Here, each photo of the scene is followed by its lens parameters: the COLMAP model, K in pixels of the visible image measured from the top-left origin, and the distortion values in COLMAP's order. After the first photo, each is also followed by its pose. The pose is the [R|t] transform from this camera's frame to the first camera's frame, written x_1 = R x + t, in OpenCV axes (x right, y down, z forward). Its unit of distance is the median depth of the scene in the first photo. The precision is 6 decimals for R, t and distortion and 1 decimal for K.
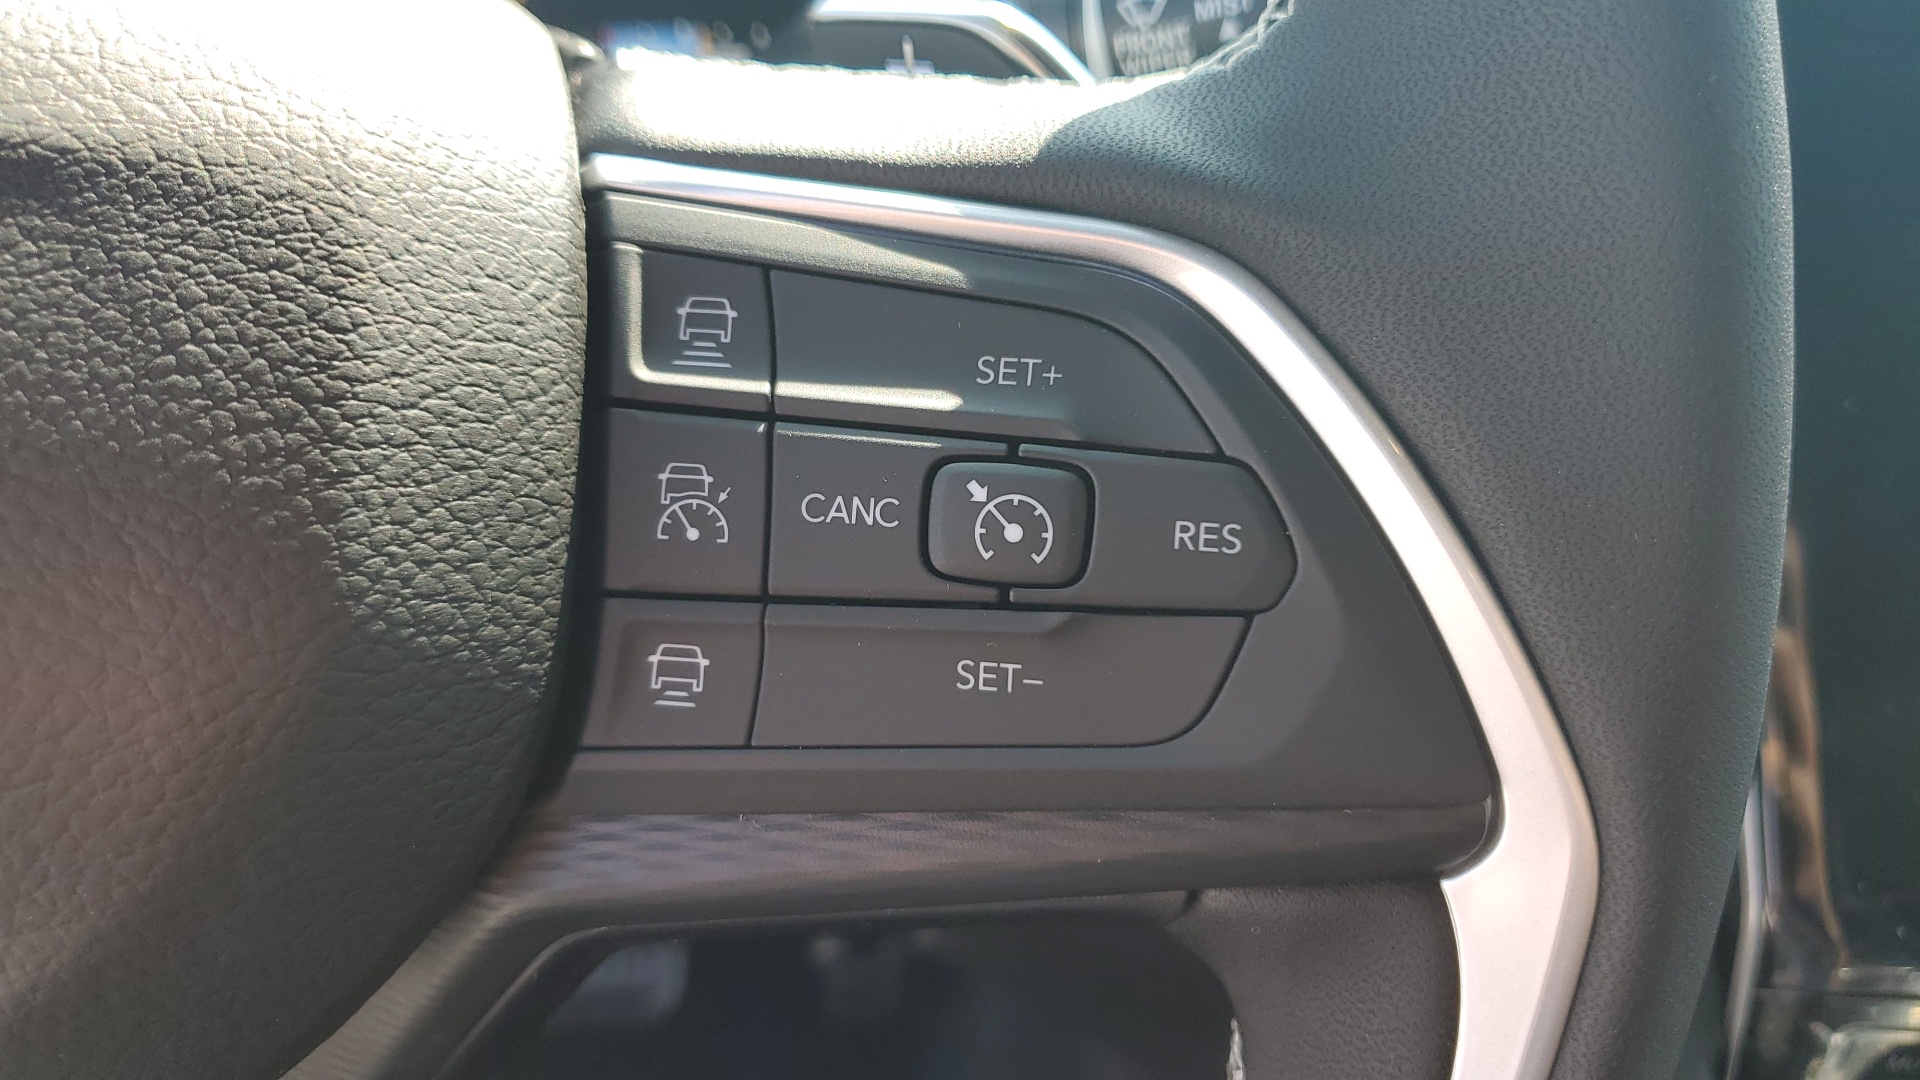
lens RADIAL K [[1477.6, 0, 962.6], [0, 1477.6, 554.8], [0, 0, 1]] dist [0.122650, -0.312274]
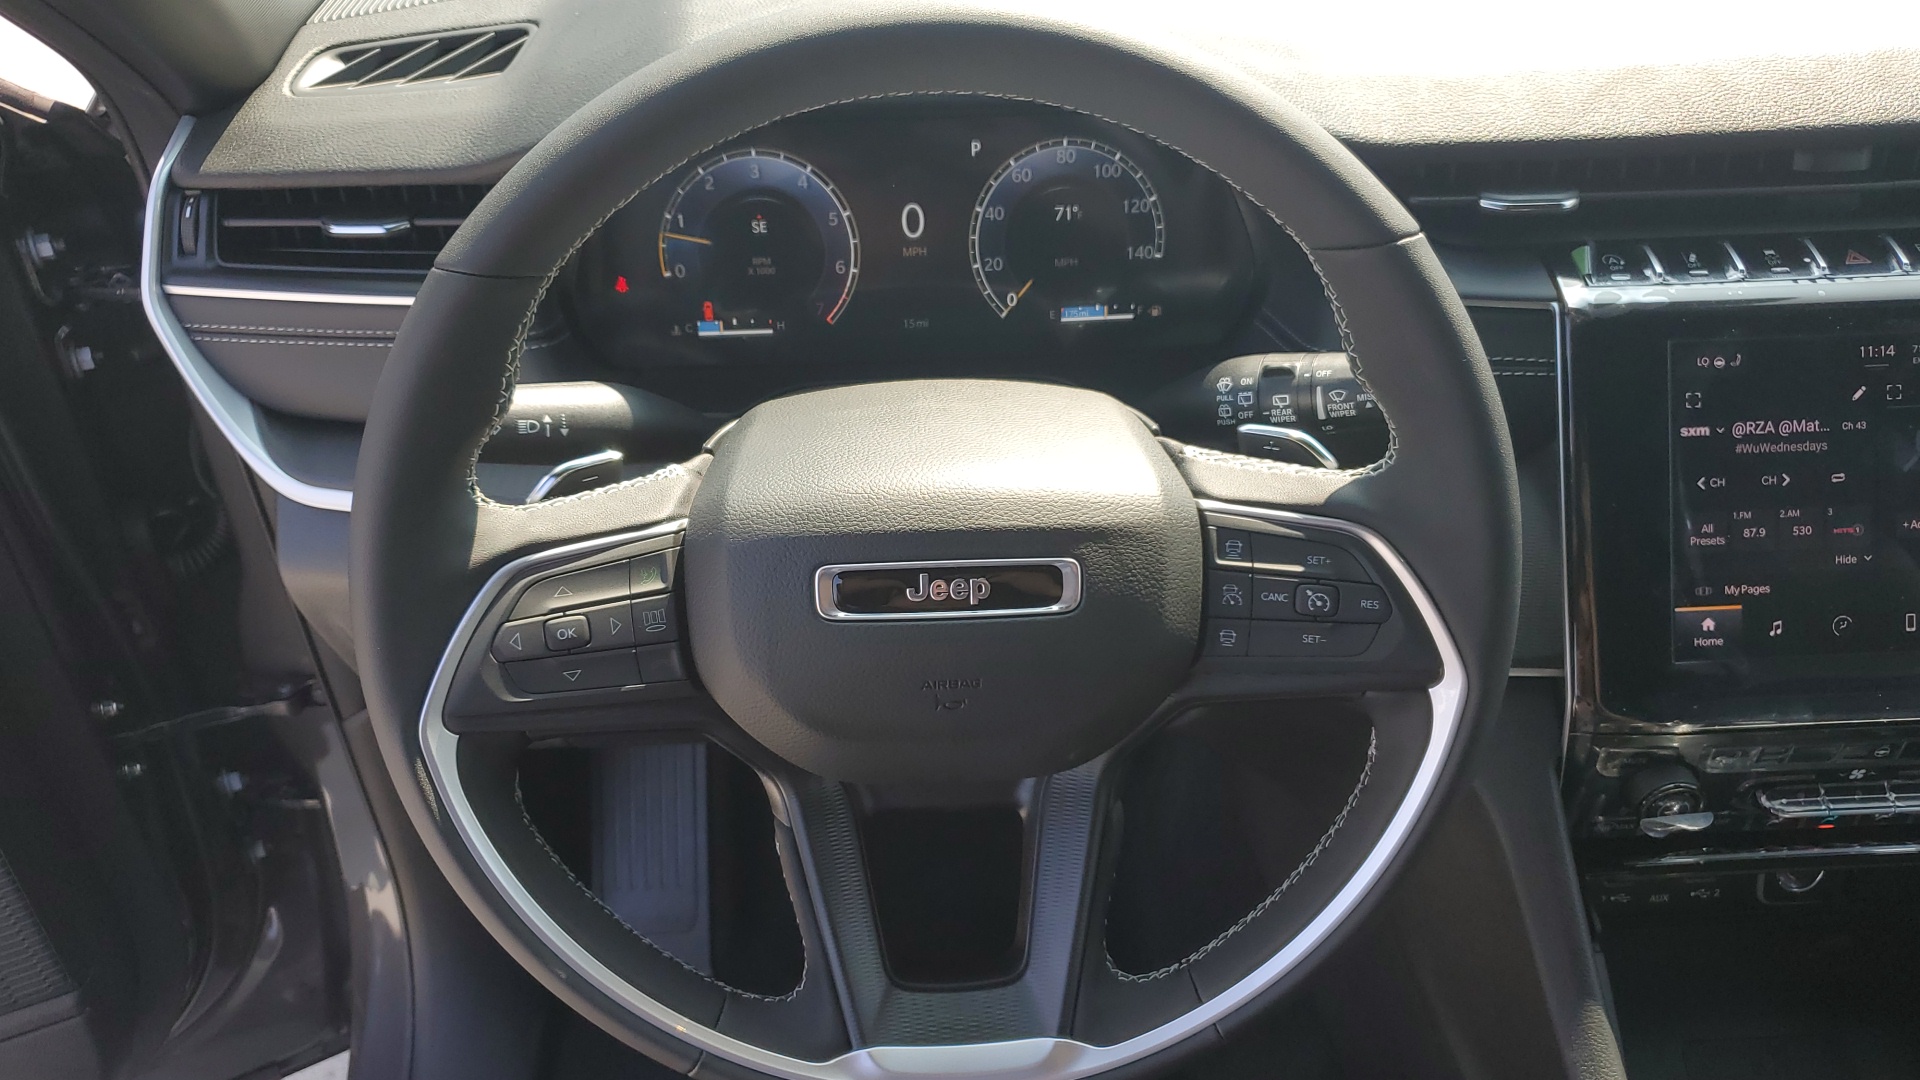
lens RADIAL K [[1567.7, 0, 954.9], [0, 1567.7, 506.1], [0, 0, 1]] dist [0.046253, 0.001300]
pose [[0.999119, -0.021191, -0.036229, -0.759216], [0.024072, 0.996420, 0.081039, -0.620603], [0.034382, -0.081840, 0.996052, -3.112670]]
